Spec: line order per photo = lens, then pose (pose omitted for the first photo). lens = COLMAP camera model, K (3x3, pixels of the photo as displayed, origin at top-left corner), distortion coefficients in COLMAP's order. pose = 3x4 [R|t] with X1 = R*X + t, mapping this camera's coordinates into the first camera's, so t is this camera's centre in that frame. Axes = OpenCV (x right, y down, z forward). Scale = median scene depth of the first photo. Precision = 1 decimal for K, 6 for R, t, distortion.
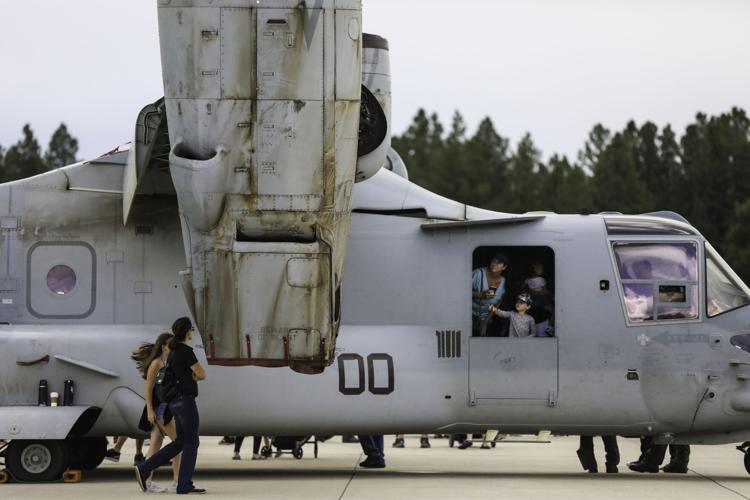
lens RADIAL K [[2936.9, 0, 375.0], [0, 2936.9, 250.0], [0, 0, 1]] dist [1.619348, -0.945218]
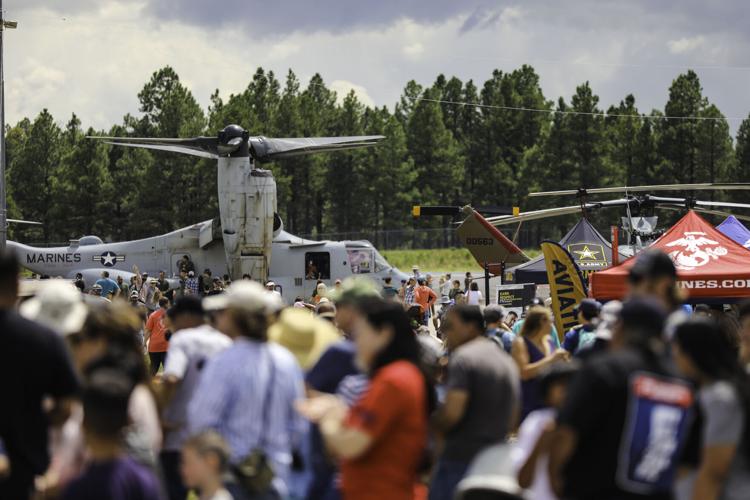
lens RADIAL K [[2936.9, 0, 375.0], [0, 2936.9, 250.0], [0, 0, 1]] dist [1.619348, -0.945218]
pose [[0.998307, -0.016784, 0.055684, -0.005056], [0.015359, 0.999546, 0.025906, -0.006167], [-0.056094, -0.025007, 0.998112, -0.160917]]
